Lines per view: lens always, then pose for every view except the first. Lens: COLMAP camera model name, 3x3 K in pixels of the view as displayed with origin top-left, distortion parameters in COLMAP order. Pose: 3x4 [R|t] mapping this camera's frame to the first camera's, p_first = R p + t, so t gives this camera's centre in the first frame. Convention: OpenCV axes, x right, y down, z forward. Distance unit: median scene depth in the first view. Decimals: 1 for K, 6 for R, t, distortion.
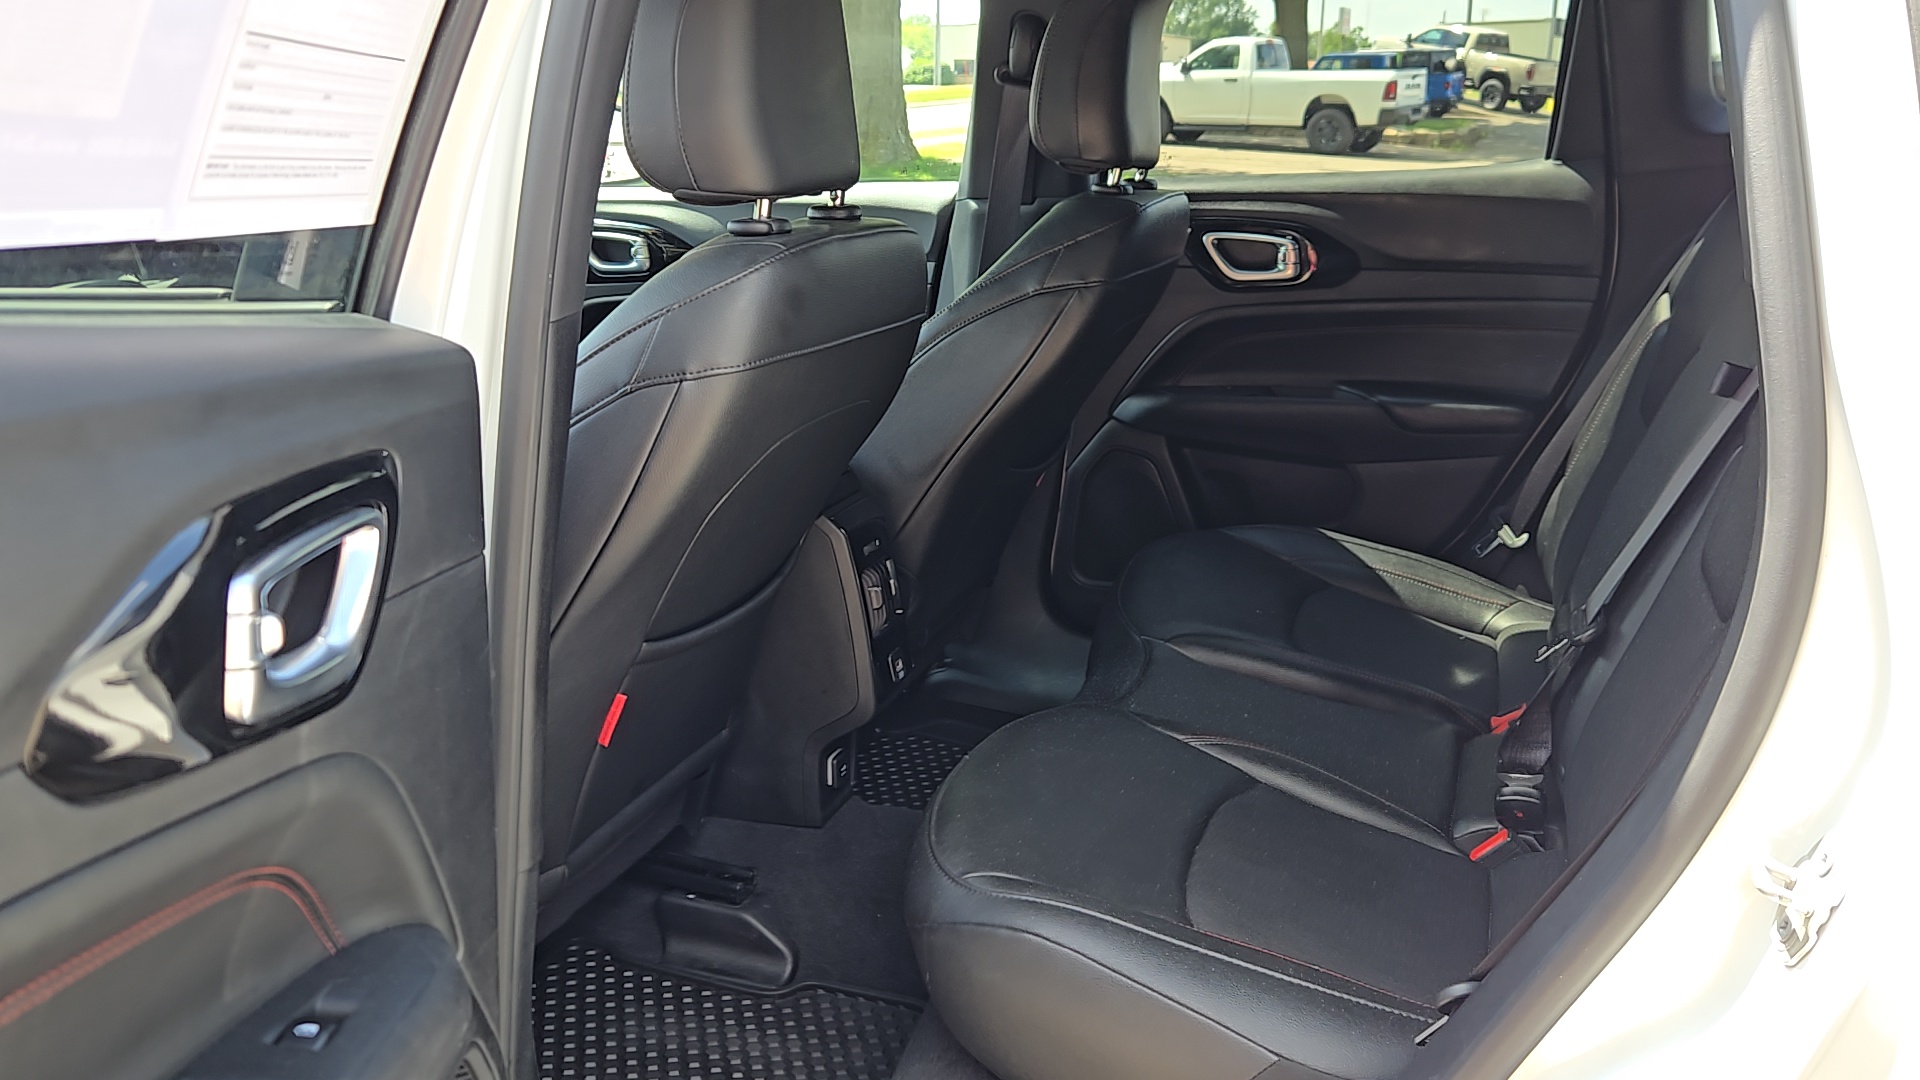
lens RADIAL K [[1596.9, 0, 961.7], [0, 1596.9, 534.0], [0, 0, 1]] dist [0.013271, -0.010266]
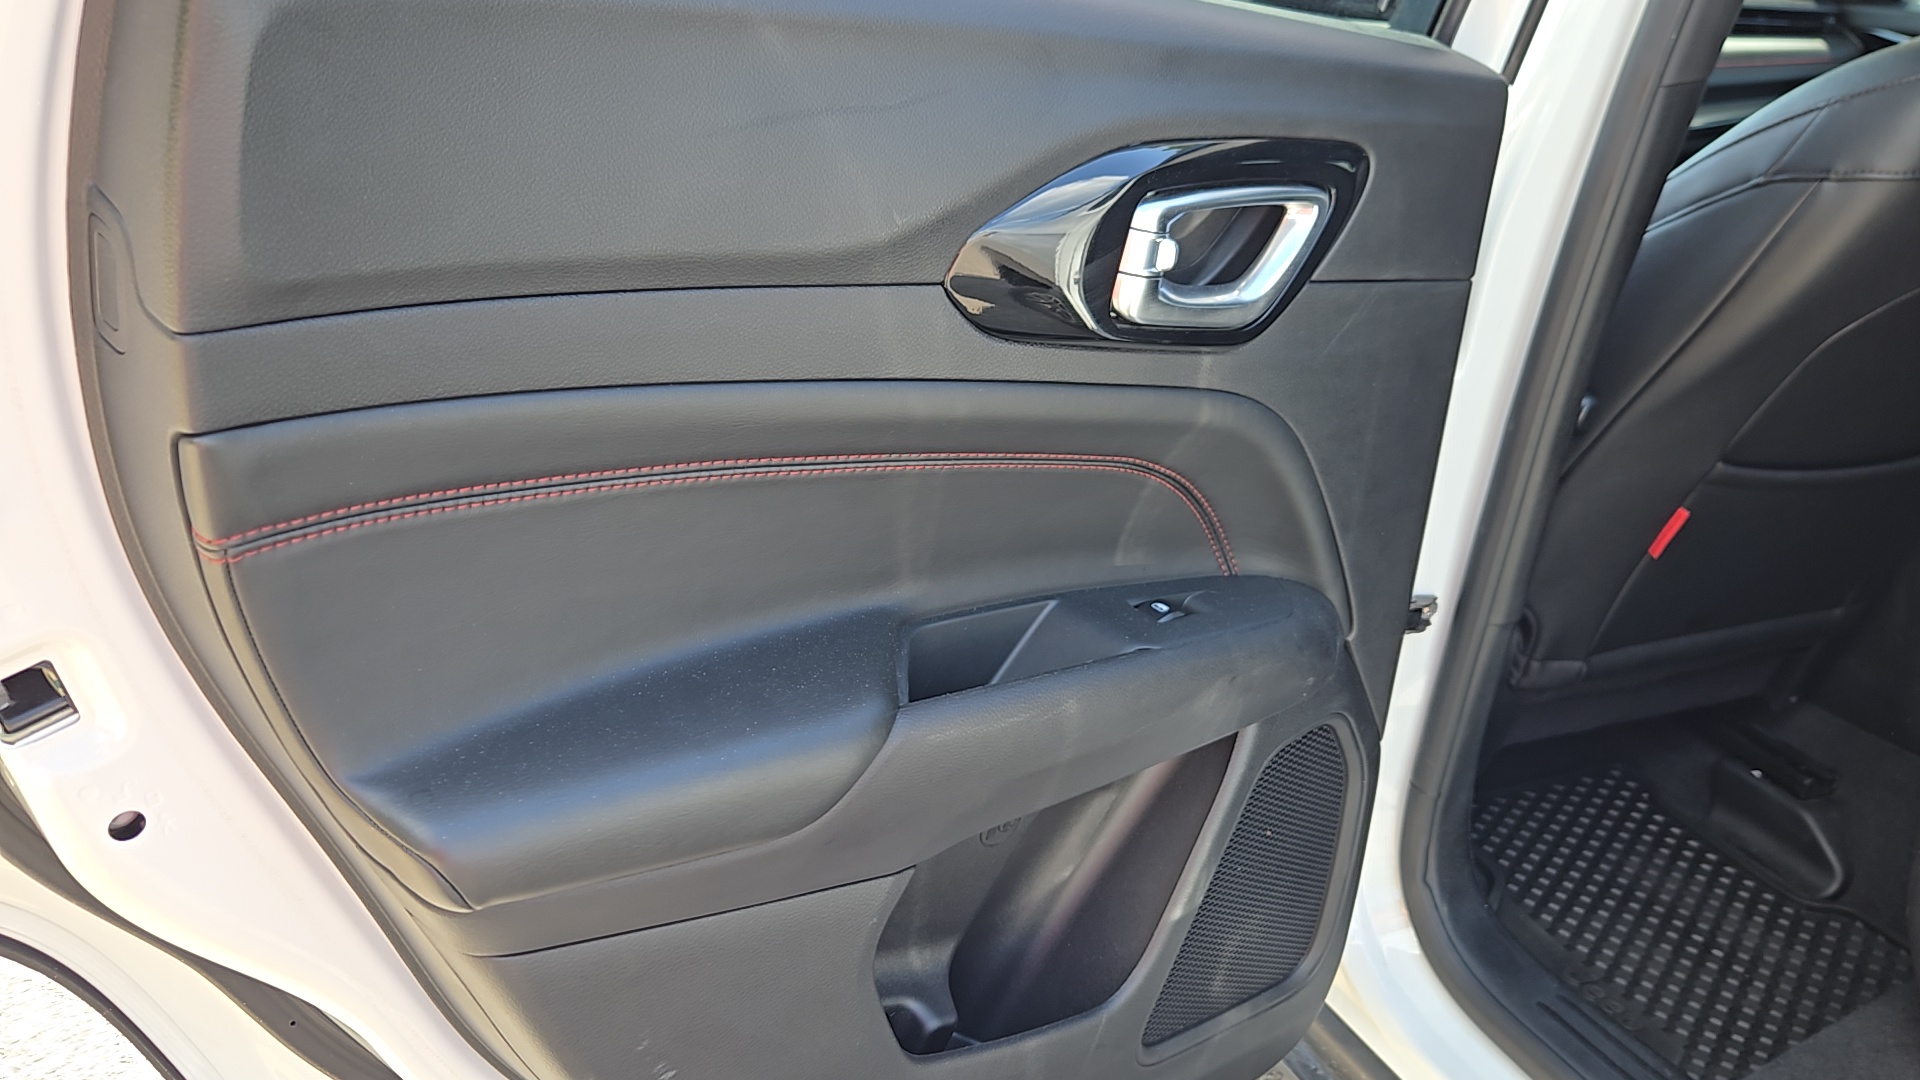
lens RADIAL K [[1596.9, 0, 960.8], [0, 1596.9, 534.5], [0, 0, 1]] dist [0.013271, -0.010266]
pose [[0.675412, 0.292916, -0.676771, 0.164913], [-0.225554, 0.955804, 0.188585, 0.034602], [0.702100, 0.025276, 0.711630, 0.015223]]
